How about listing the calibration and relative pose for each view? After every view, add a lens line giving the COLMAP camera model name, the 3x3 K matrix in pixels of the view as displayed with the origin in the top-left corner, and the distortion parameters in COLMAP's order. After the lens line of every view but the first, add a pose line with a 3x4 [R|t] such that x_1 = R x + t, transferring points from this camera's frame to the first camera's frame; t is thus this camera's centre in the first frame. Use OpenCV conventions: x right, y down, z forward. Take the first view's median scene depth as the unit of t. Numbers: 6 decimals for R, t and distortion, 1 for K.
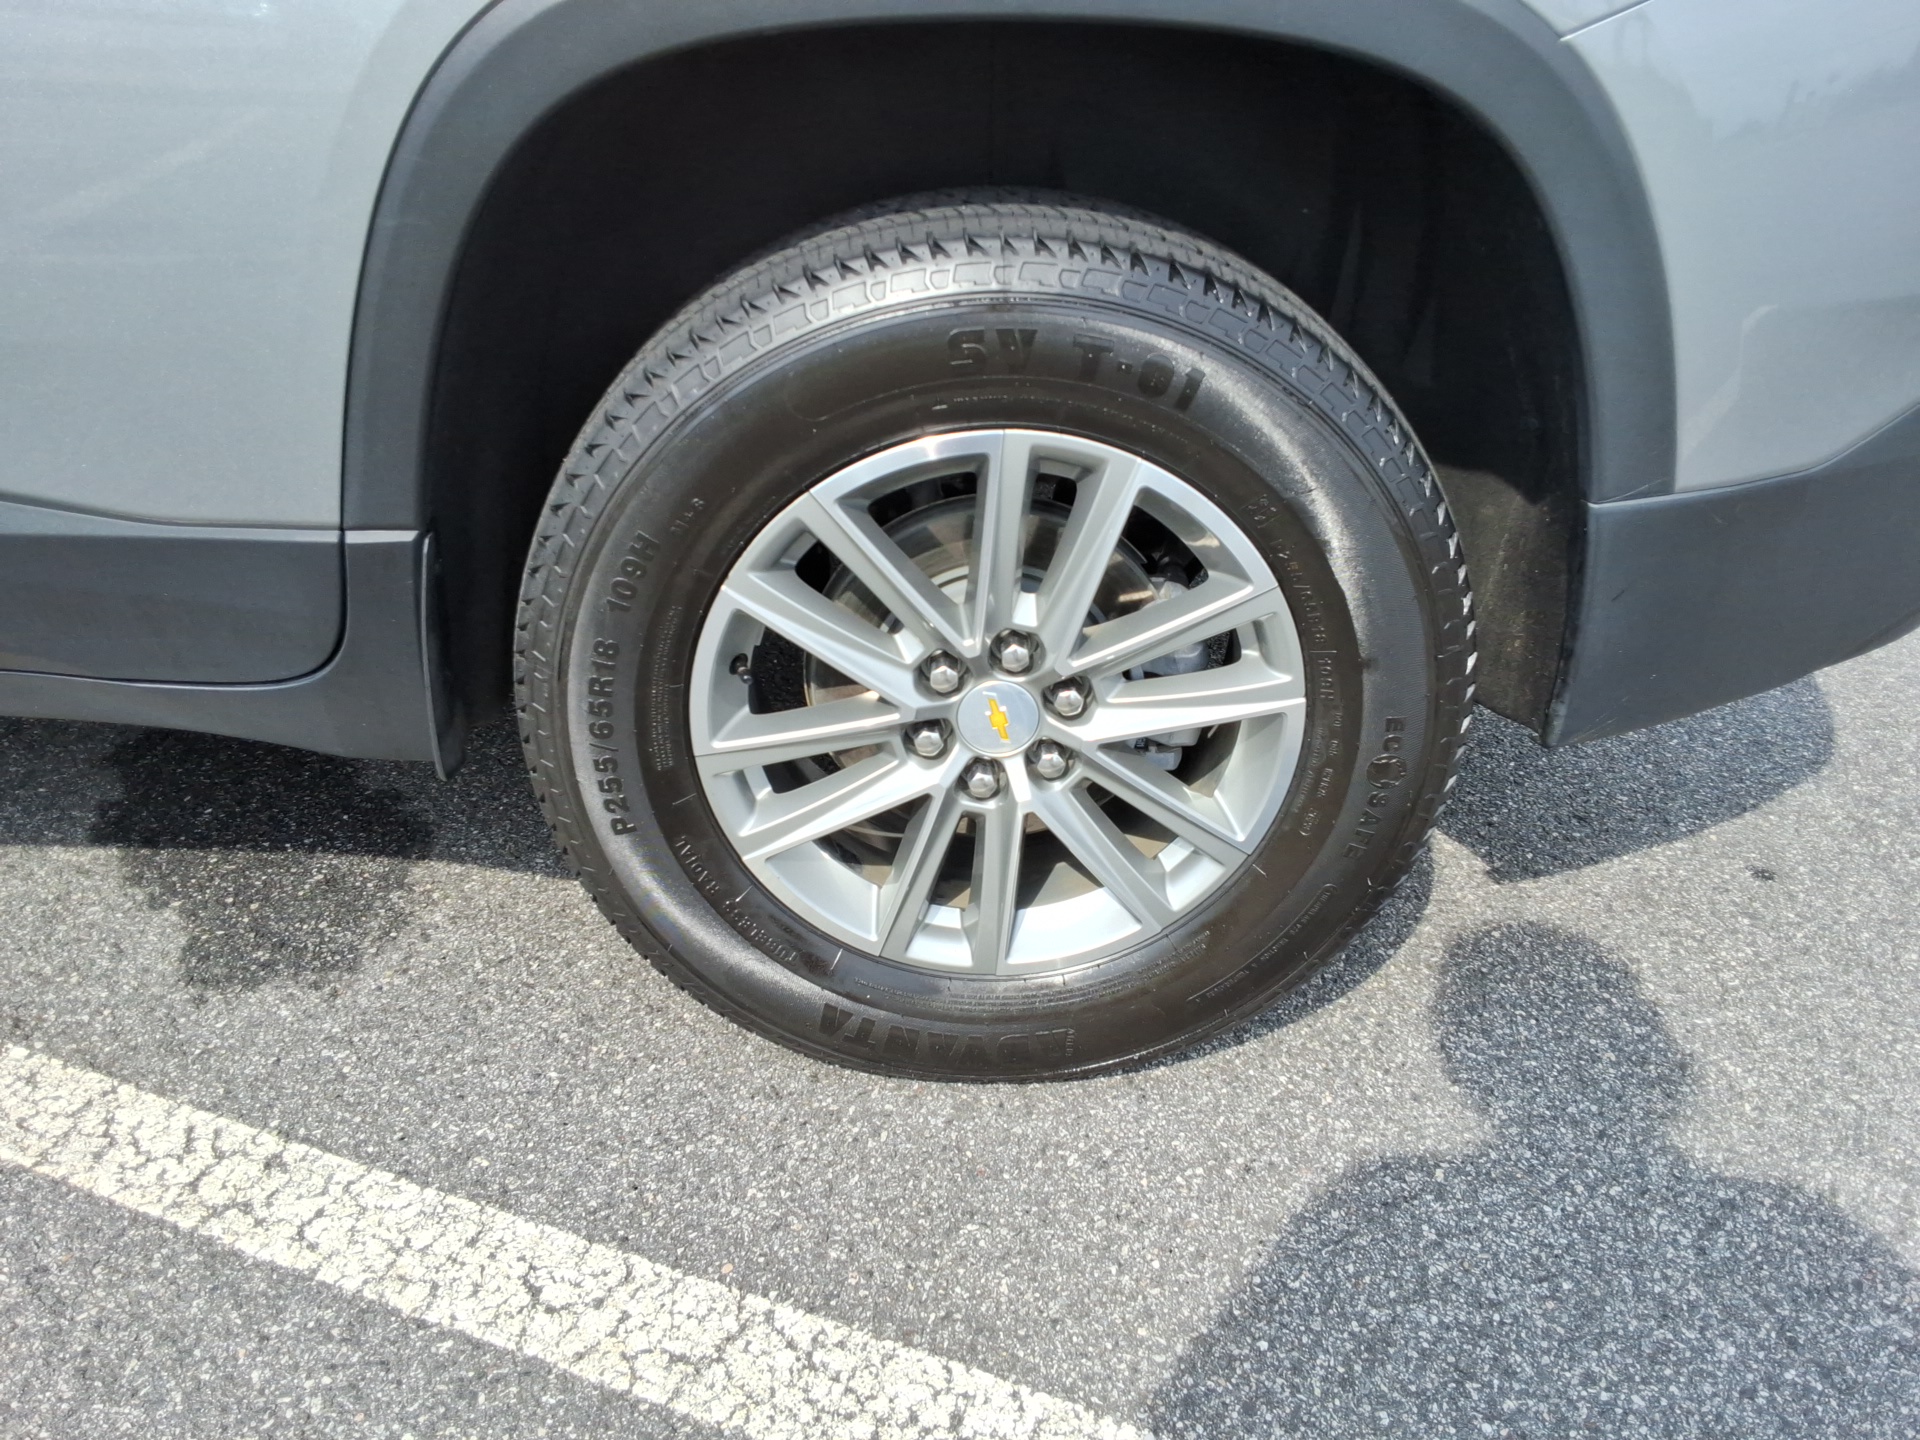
lens RADIAL K [[1545.5, 0, 976.6], [0, 1545.5, 714.3], [0, 0, 1]] dist [0.106066, -0.164277]
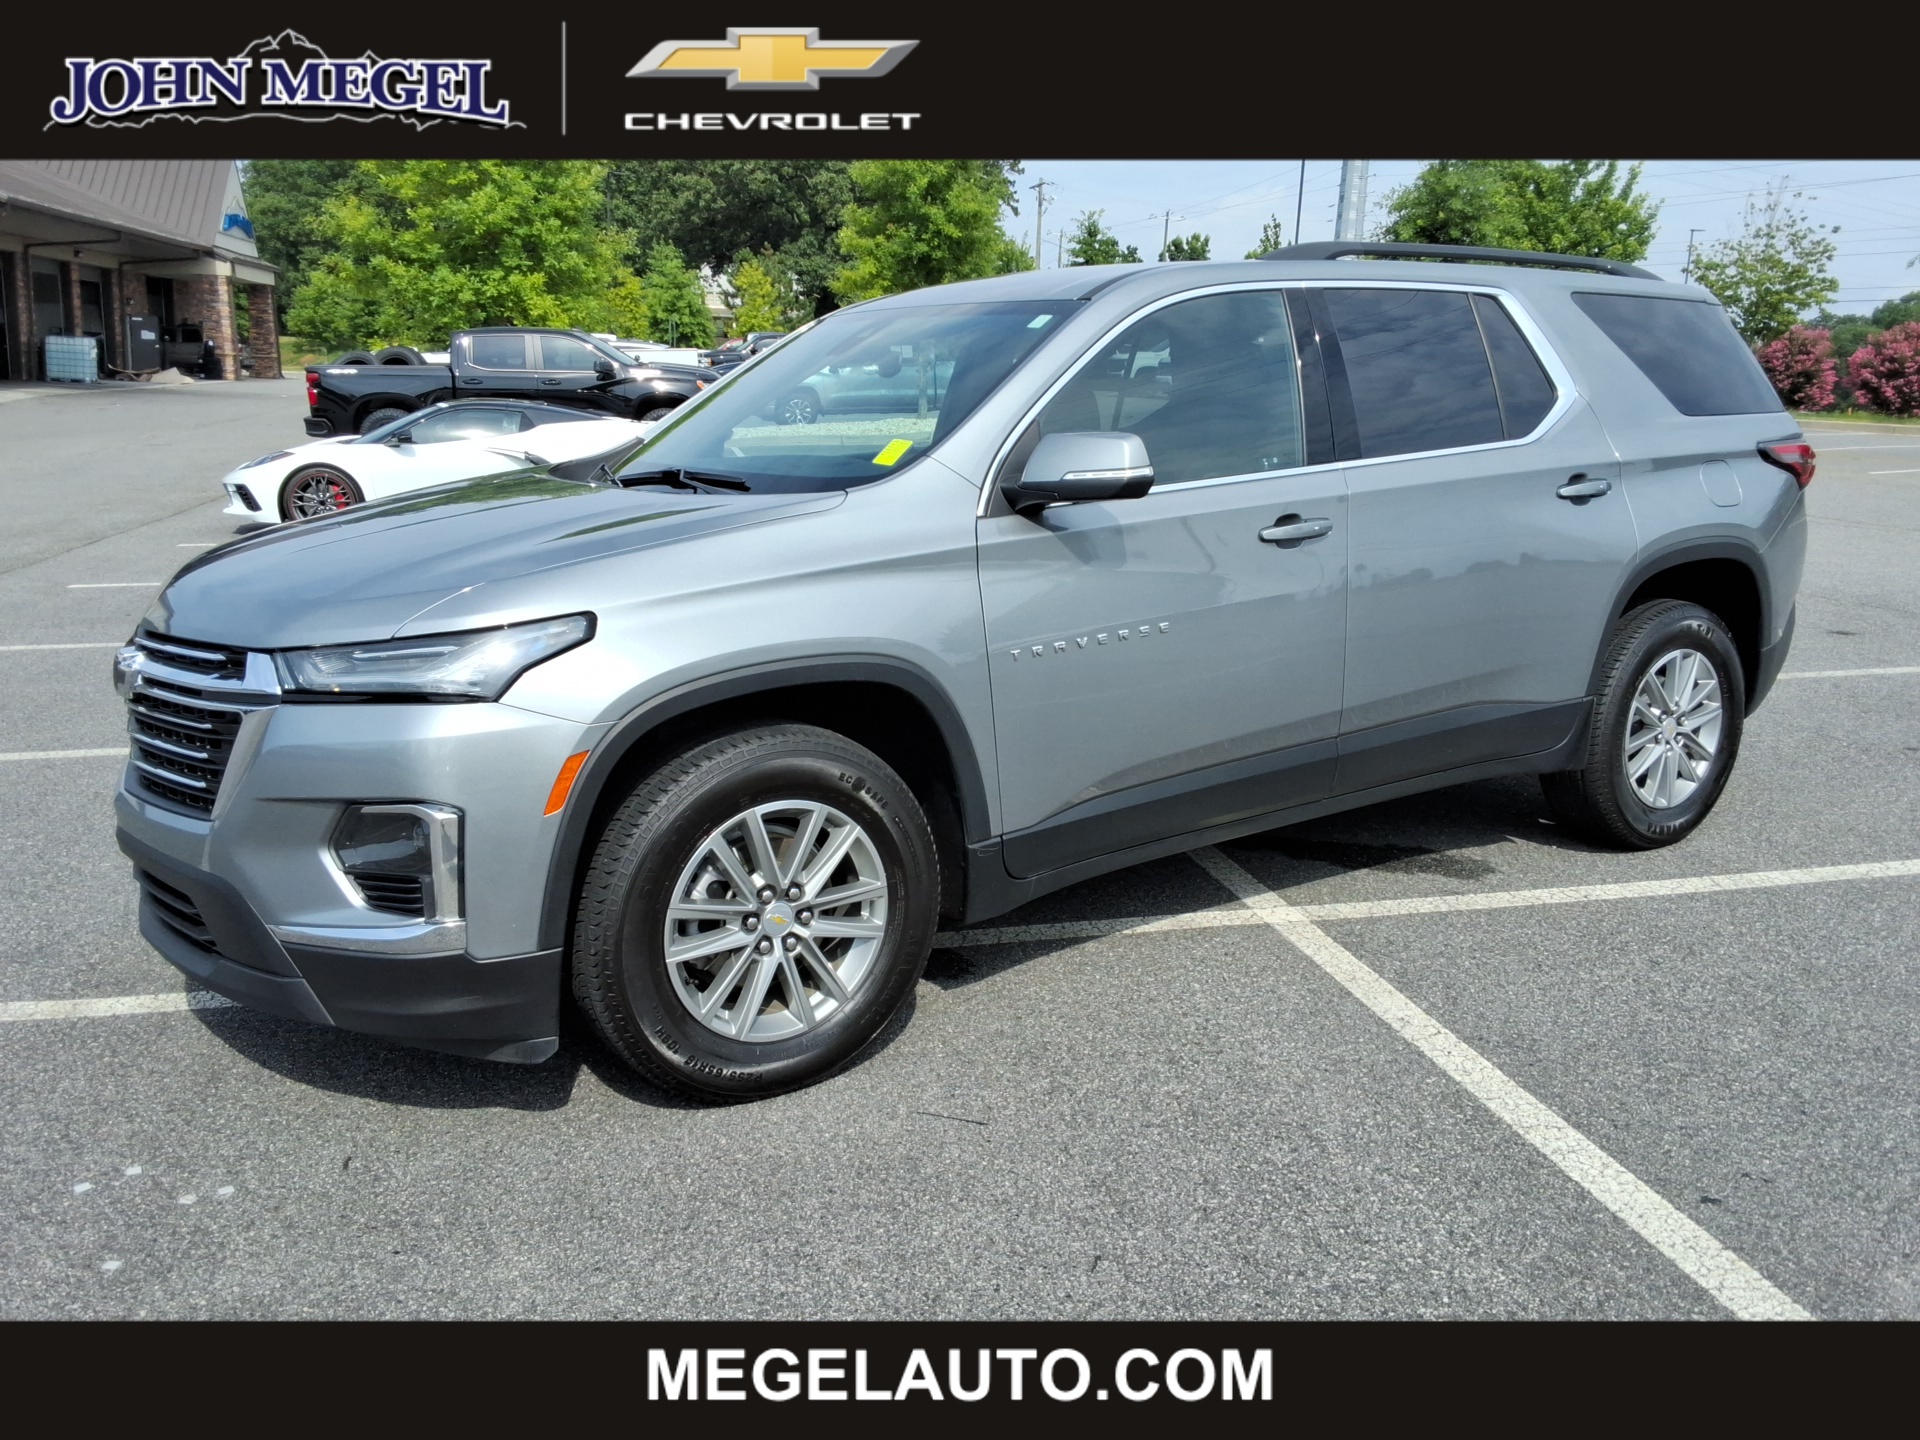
lens RADIAL K [[1545.5, 0, 966.1], [0, 1545.5, 710.0], [0, 0, 1]] dist [0.106066, -0.164277]
pose [[0.838276, -0.154968, 0.522760, -3.398420], [0.291986, 0.937286, -0.190367, 0.185649], [-0.460474, 0.312219, 0.830953, -1.389024]]
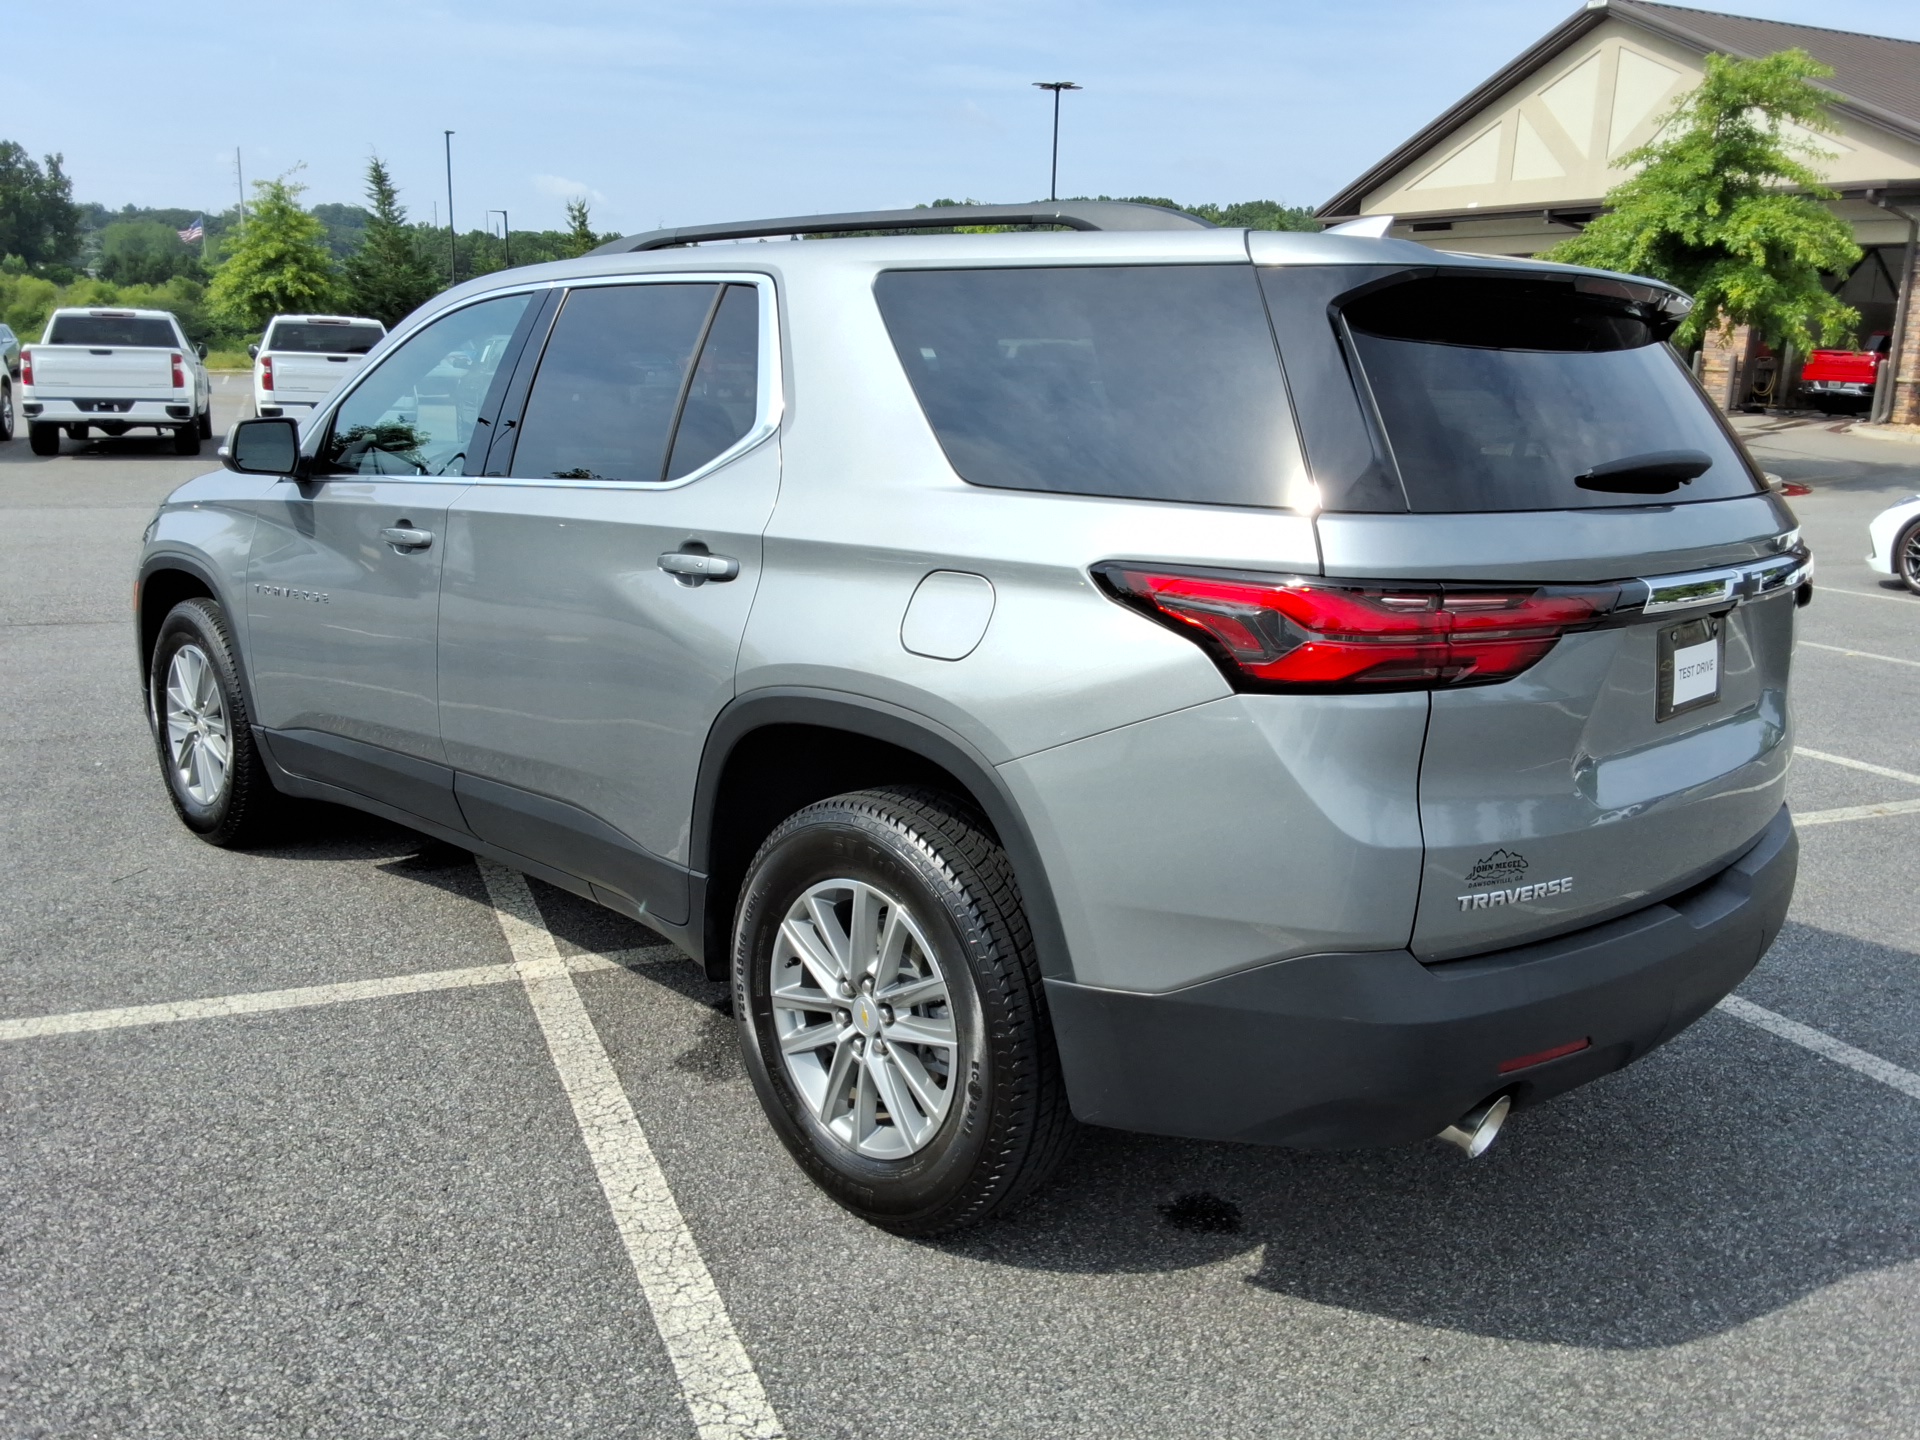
lens RADIAL K [[1545.5, 0, 969.4], [0, 1545.5, 701.4], [0, 0, 1]] dist [0.106066, -0.164277]
pose [[0.690183, 0.119089, -0.713768, 1.621158], [-0.342569, 0.922608, -0.177316, -0.067594], [0.637412, 0.366895, 0.677565, -0.540262]]
